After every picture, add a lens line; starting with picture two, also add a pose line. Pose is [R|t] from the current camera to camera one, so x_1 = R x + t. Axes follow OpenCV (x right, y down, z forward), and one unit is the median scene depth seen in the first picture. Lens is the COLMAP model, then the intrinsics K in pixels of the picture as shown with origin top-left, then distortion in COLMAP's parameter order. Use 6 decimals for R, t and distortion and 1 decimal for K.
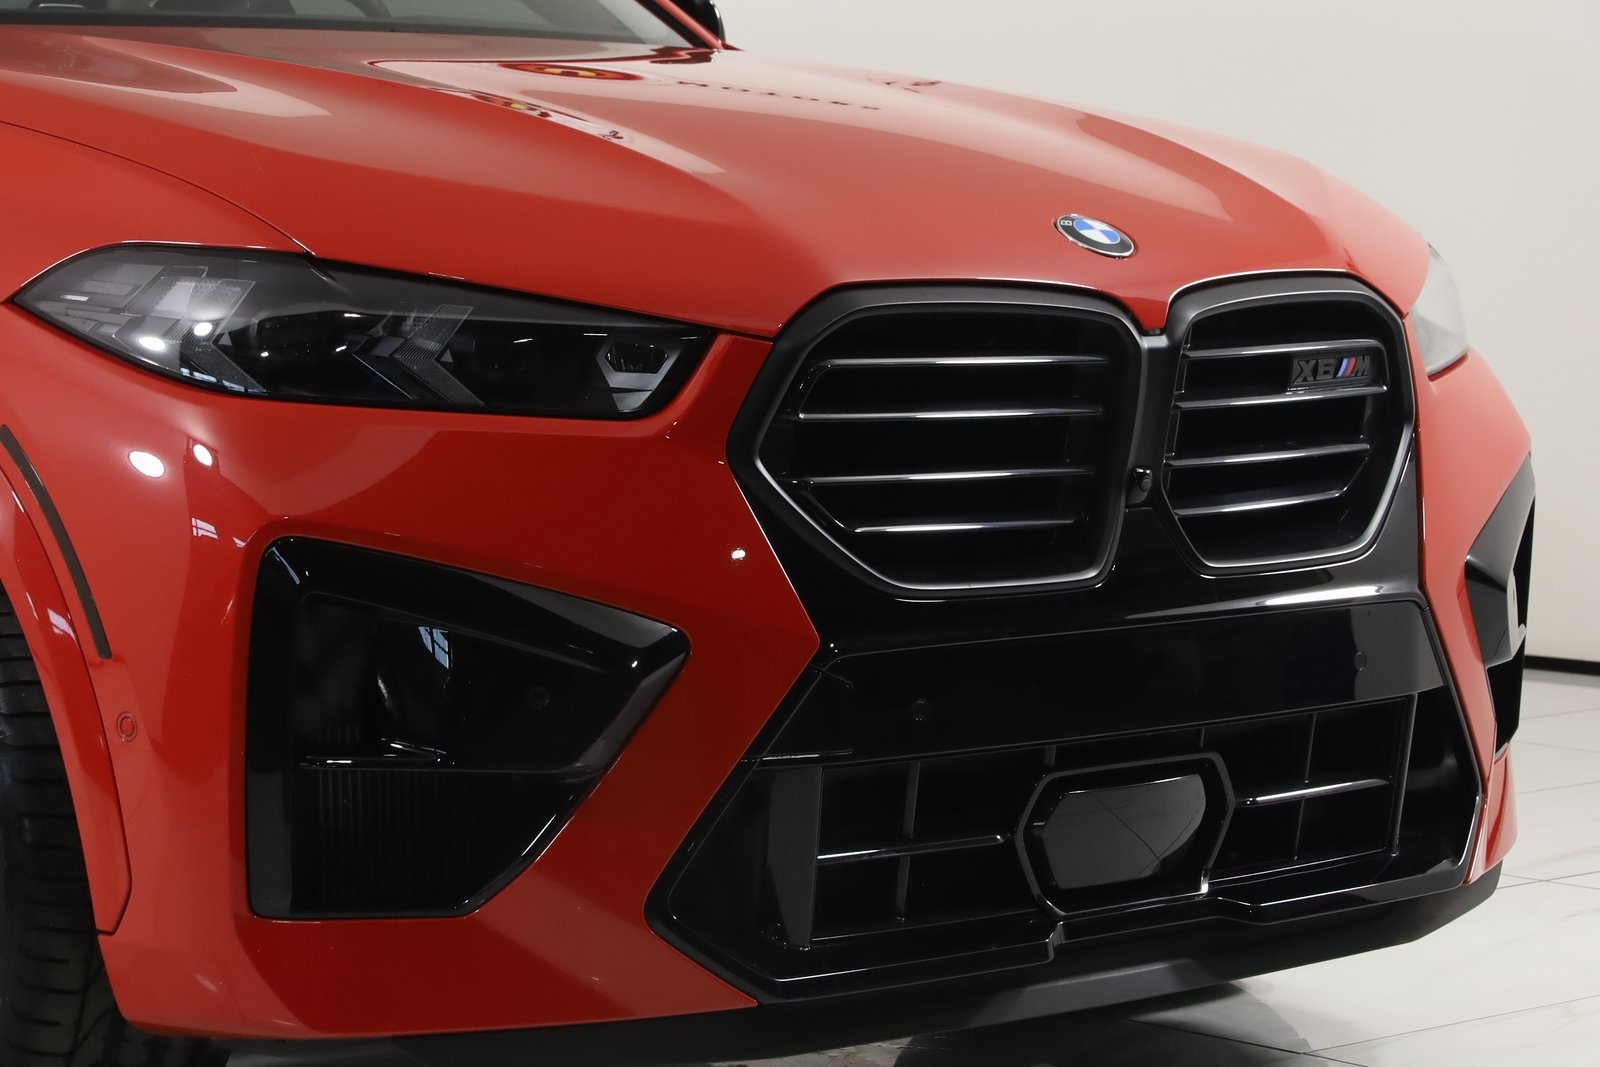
lens RADIAL K [[3749.0, 0, 753.0], [0, 3749.0, 512.4], [0, 0, 1]] dist [0.665595, 0.000000]
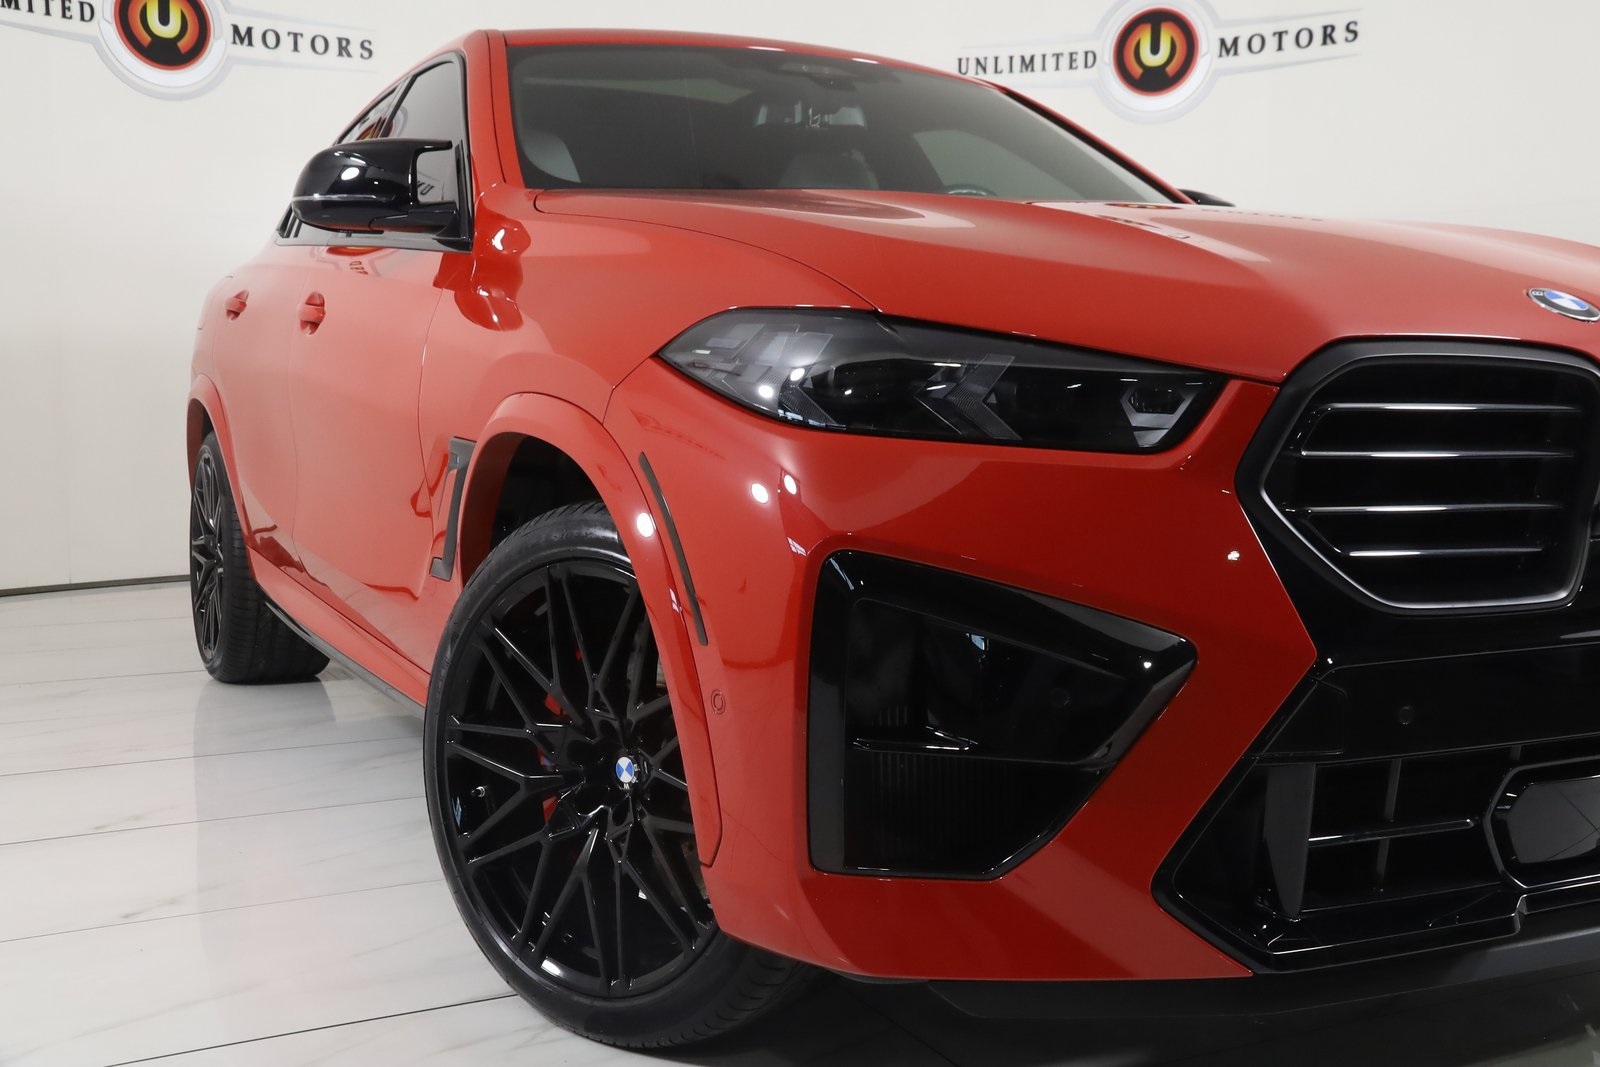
lens RADIAL K [[1819.1, 0, 805.9], [0, 1819.1, 529.6], [0, 0, 1]] dist [0.057812, 0.000000]
pose [[0.971595, 0.024362, -0.235392, -0.002212], [-0.022347, 0.999687, 0.011222, -0.005164], [0.235592, -0.005643, 0.971836, 0.424782]]
